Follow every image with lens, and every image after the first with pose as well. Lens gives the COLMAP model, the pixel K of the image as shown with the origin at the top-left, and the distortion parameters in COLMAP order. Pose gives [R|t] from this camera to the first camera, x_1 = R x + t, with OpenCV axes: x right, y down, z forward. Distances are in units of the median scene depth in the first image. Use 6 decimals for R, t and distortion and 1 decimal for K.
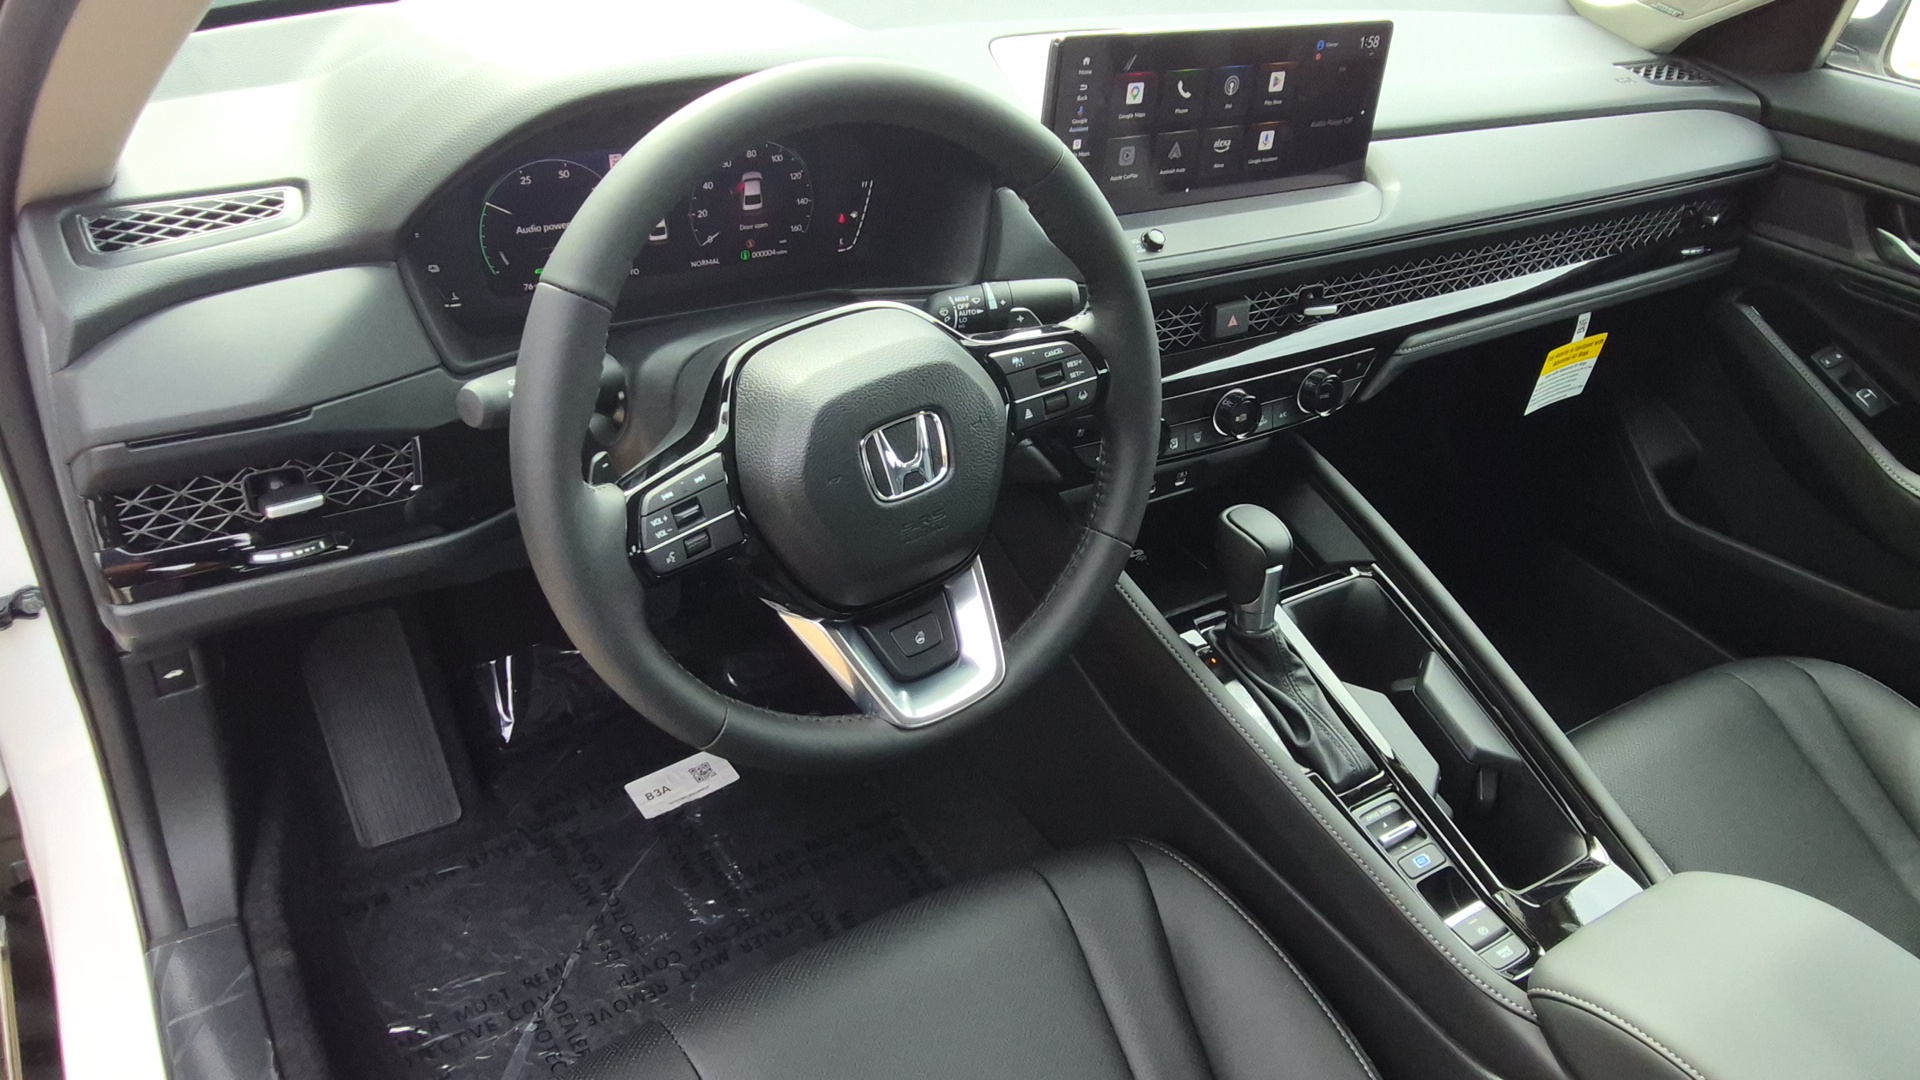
lens RADIAL K [[1354.5, 0, 960.0], [0, 1354.5, 540.0], [0, 0, 1]] dist [-0.003502, -0.000578]
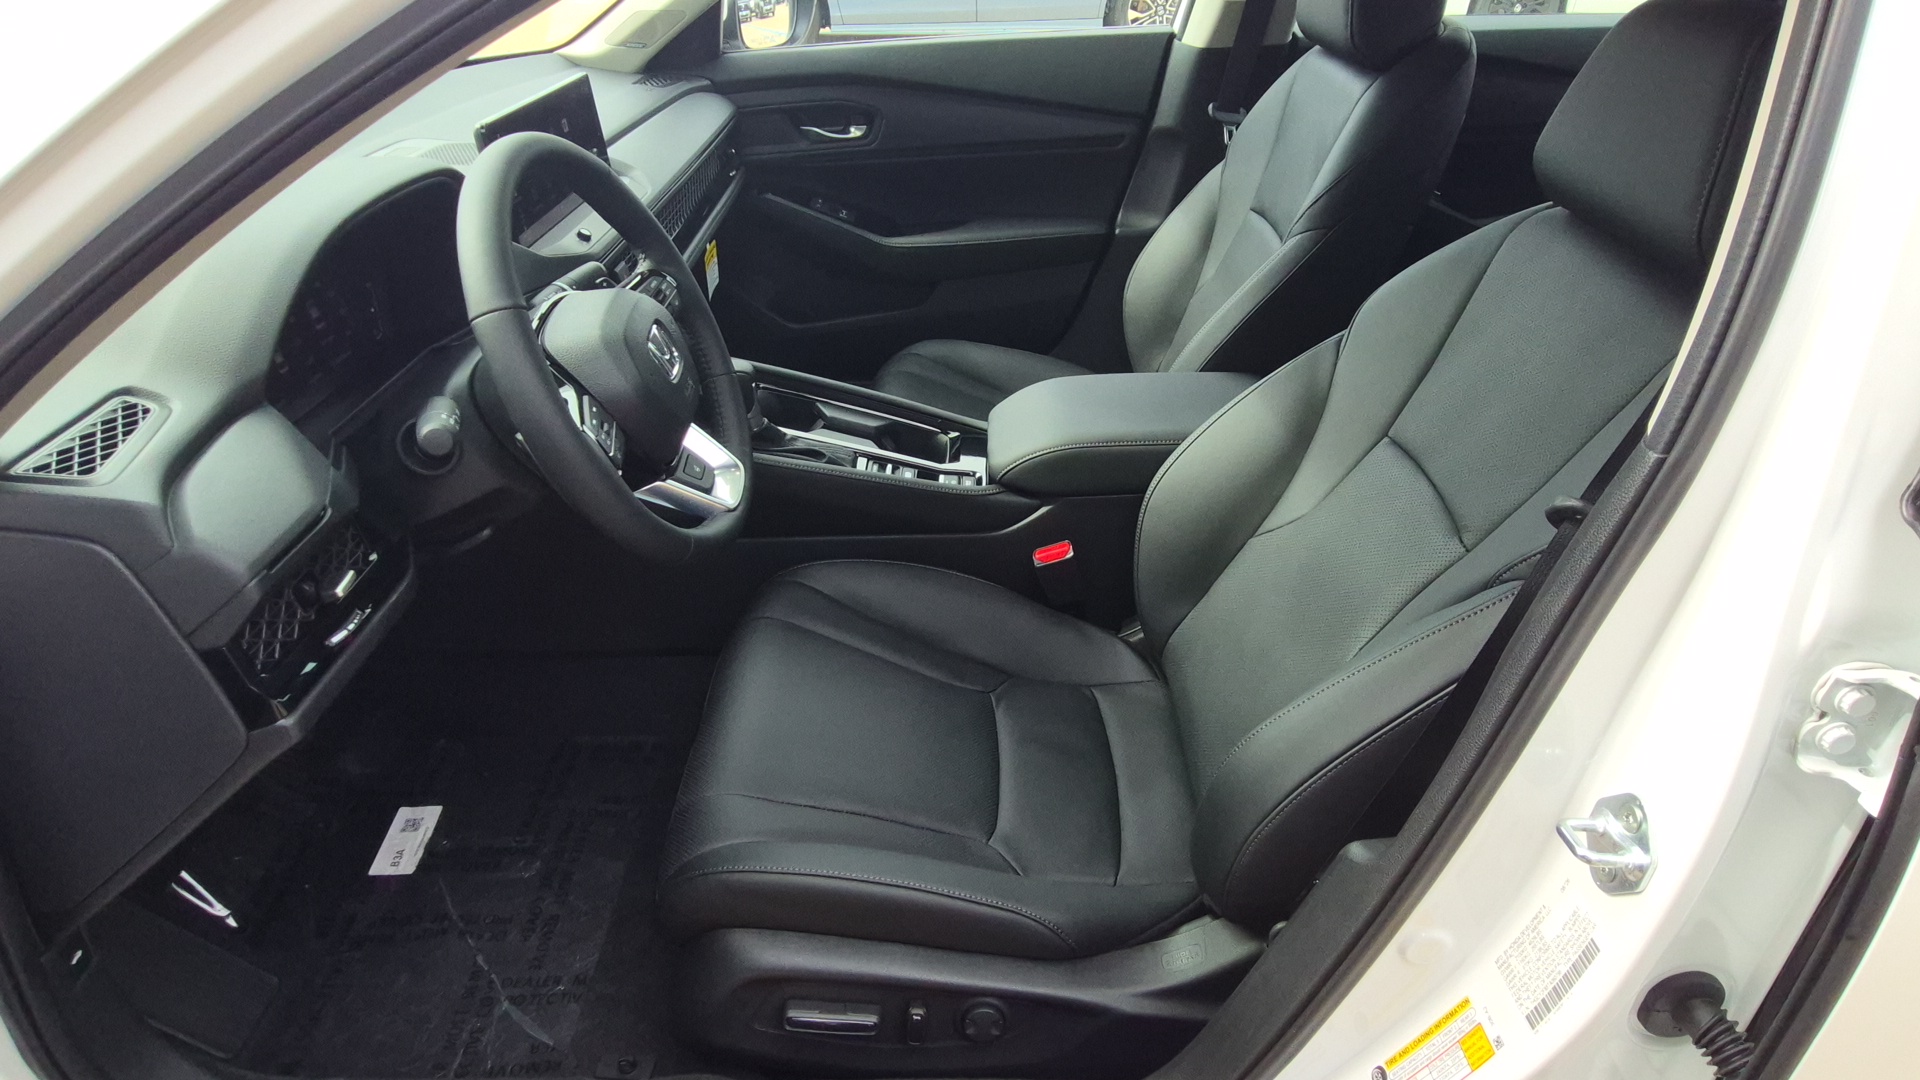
lens RADIAL K [[1069.3, 0, 960.0], [0, 1069.3, 540.0], [0, 0, 1]] dist [-0.006065, -0.001226]
pose [[0.554728, -0.538639, 0.634149, -0.497714], [0.535410, 0.814493, 0.223467, 0.017712], [-0.636878, 0.215566, 0.740215, -0.087050]]
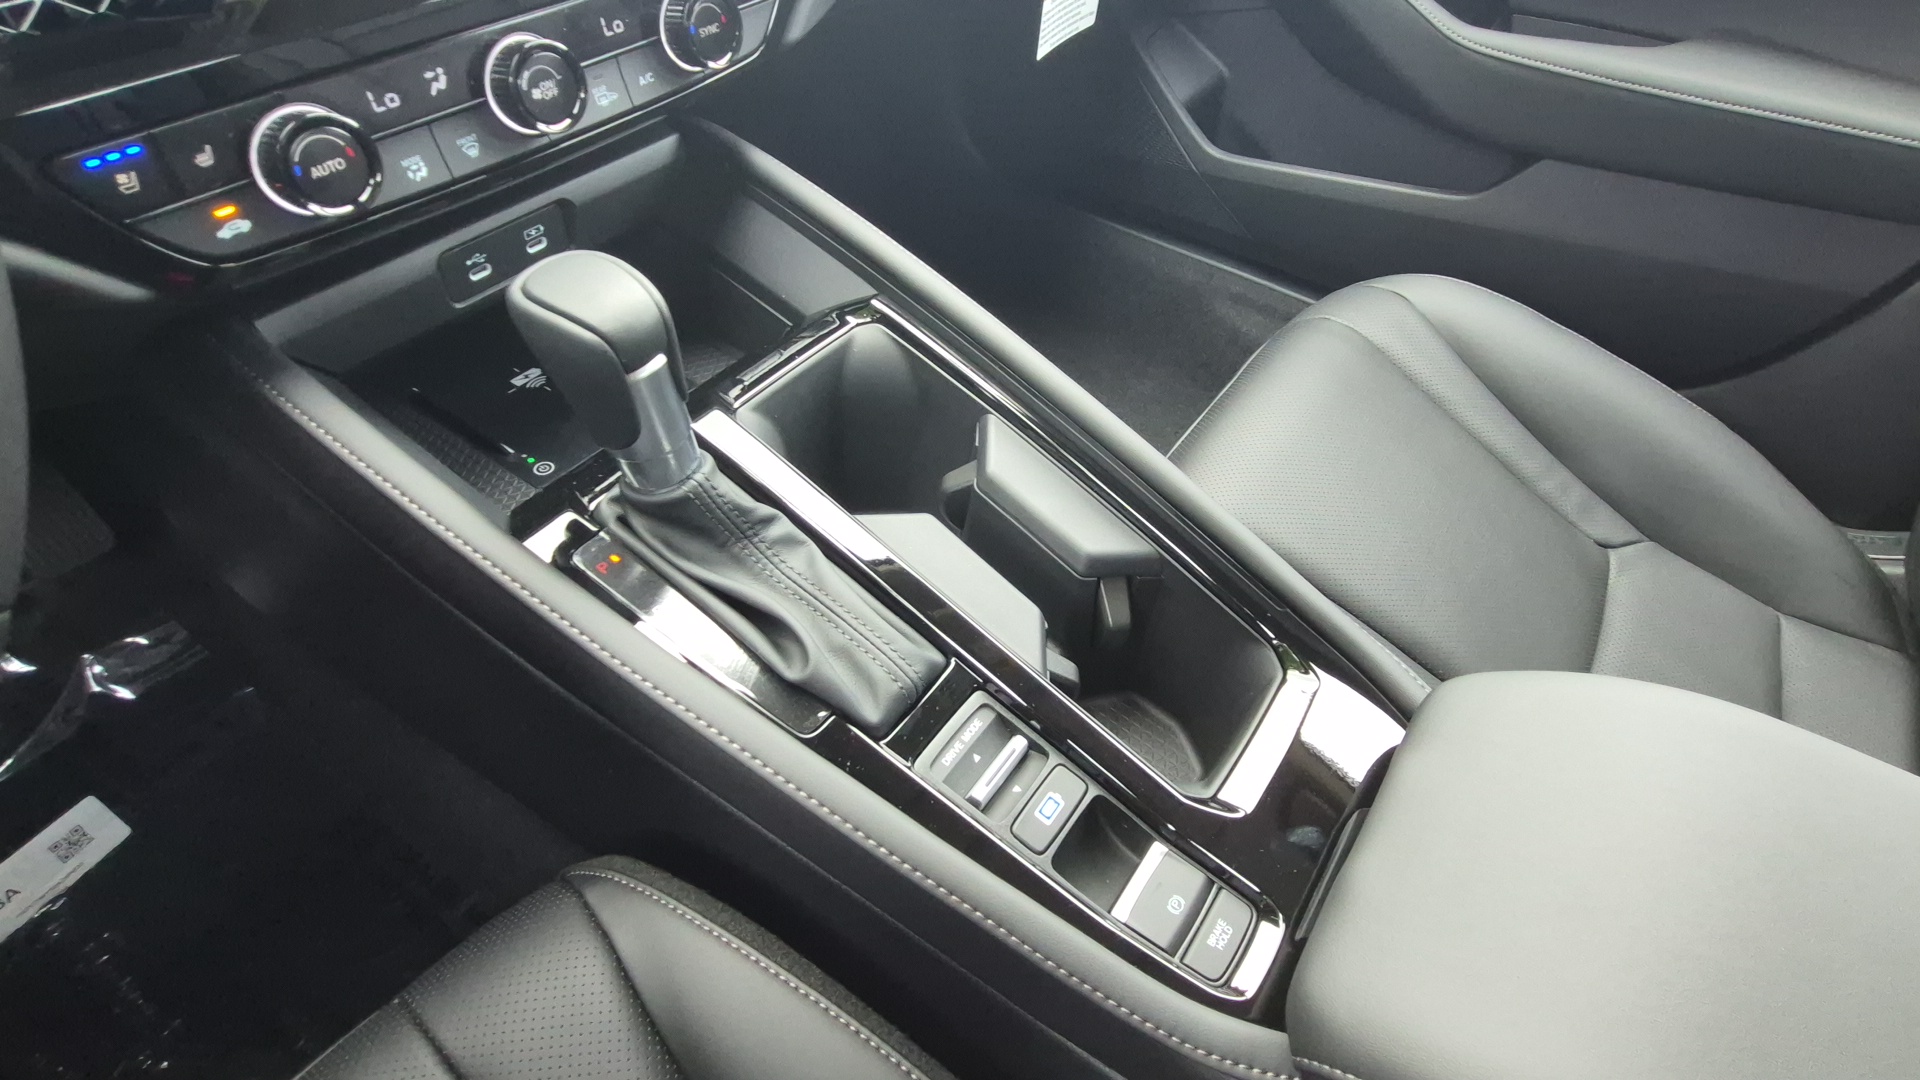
lens RADIAL K [[1020.2, 0, 960.0], [0, 1020.2, 540.0], [0, 0, 1]] dist [-0.002003, -0.000298]
pose [[0.925634, -0.308409, 0.219285, 0.209155], [0.251718, 0.934485, 0.251746, 0.013441], [-0.282559, -0.177827, 0.942623, 0.532240]]
